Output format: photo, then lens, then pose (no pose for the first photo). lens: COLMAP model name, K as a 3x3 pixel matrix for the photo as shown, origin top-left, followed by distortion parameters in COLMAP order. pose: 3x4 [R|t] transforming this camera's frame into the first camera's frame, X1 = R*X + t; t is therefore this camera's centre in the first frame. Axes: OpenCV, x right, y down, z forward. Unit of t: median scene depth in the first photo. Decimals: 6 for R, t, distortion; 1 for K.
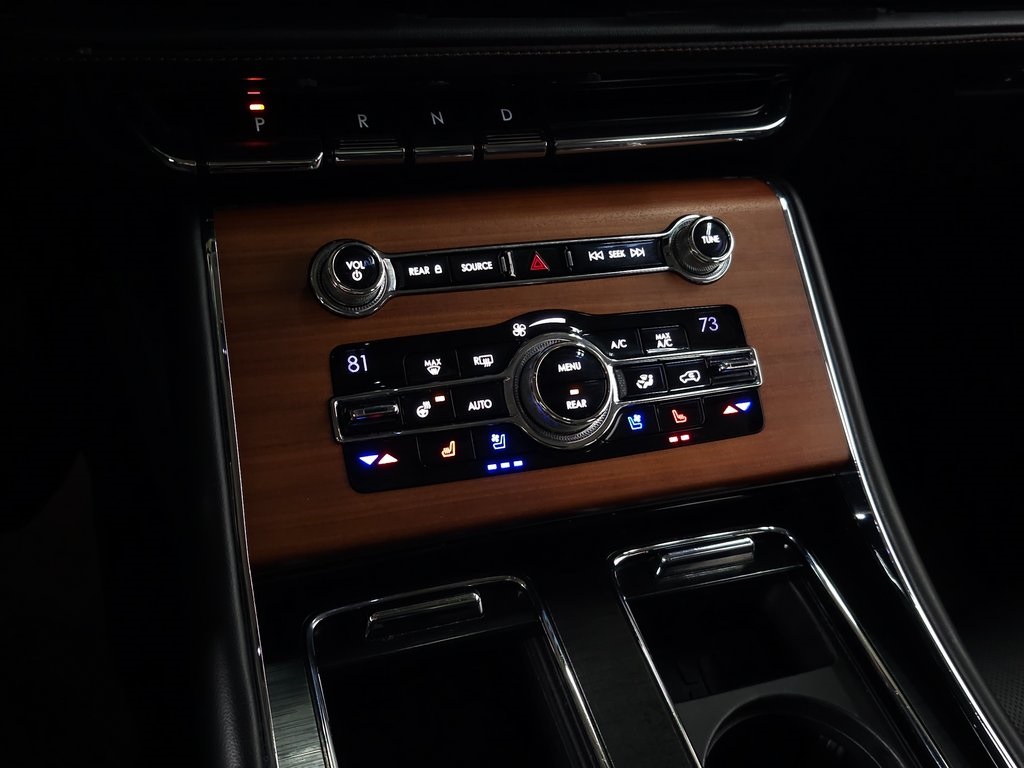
lens RADIAL K [[1042.6, 0, 519.9], [0, 1042.6, 393.2], [0, 0, 1]] dist [0.076371, 0.000000]
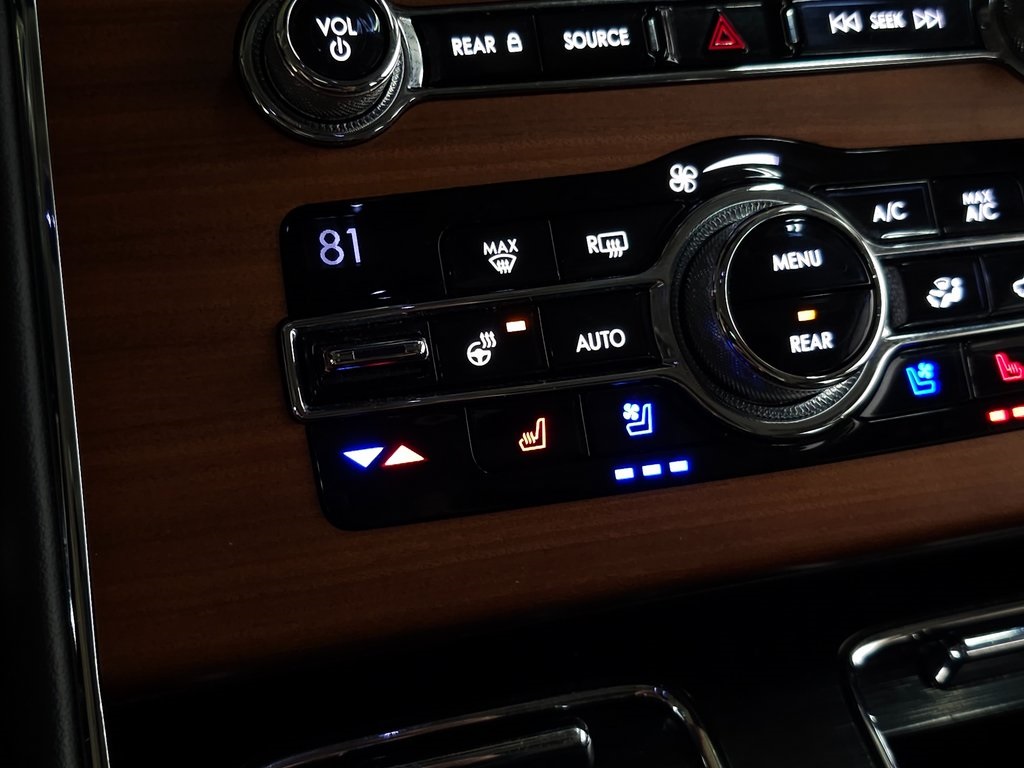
lens RADIAL K [[1372.7, 0, 497.2], [0, 1372.7, 404.6], [0, 0, 1]] dist [0.040028, 0.000000]
pose [[0.998976, 0.020248, -0.040449, -0.057666], [-0.016557, 0.995841, 0.089591, -0.013783], [0.042094, -0.088830, 0.995157, 0.376870]]
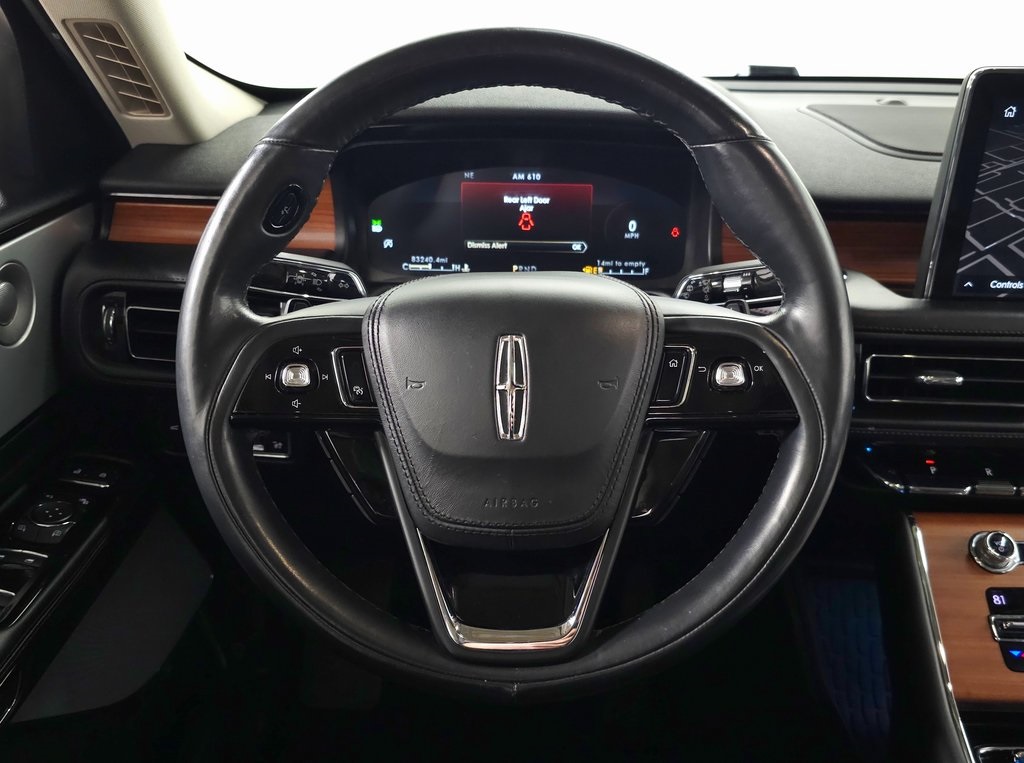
lens RADIAL K [[882.4, 0, 517.3], [0, 882.4, 383.9], [0, 0, 1]] dist [0.027365, -0.039197]
pose [[0.927962, 0.005888, -0.372629, -0.344424], [-0.154990, 0.915402, -0.371508, 0.309794], [0.338918, 0.402499, 0.850370, -0.672647]]
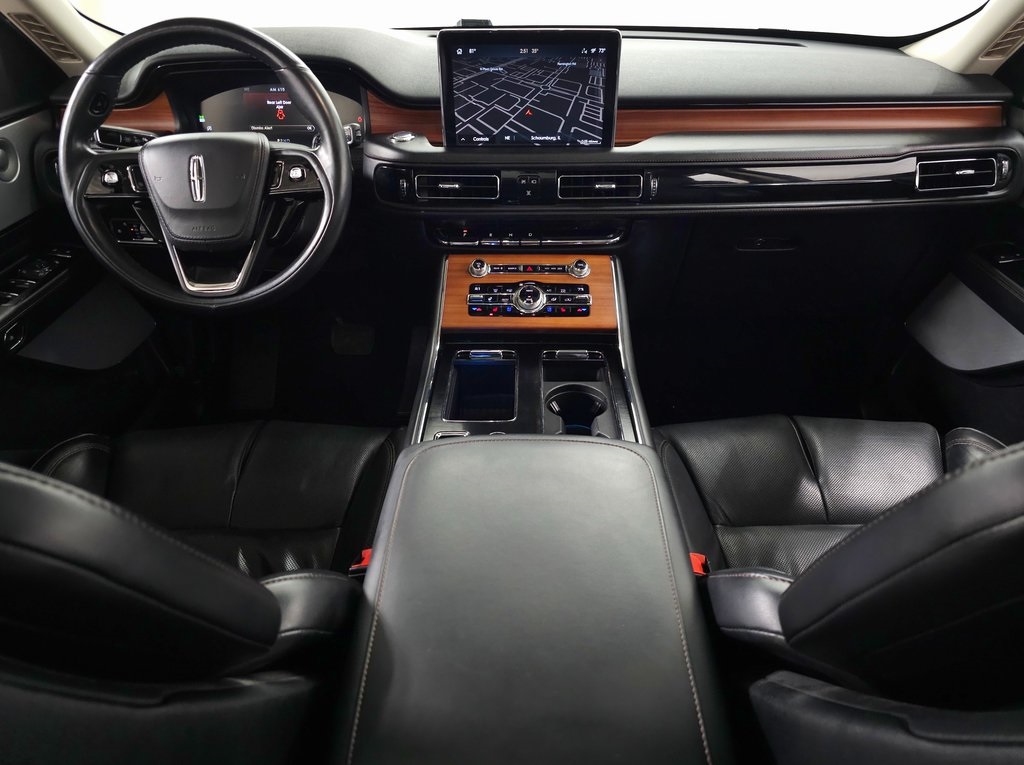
lens RADIAL K [[690.9, 0, 521.8], [0, 690.9, 382.5], [0, 0, 1]] dist [0.031002, -0.034064]
pose [[0.933673, 0.039528, -0.355940, 0.895567], [-0.127645, 0.965347, -0.227623, 0.838738], [0.334608, 0.257959, 0.906363, -1.134540]]
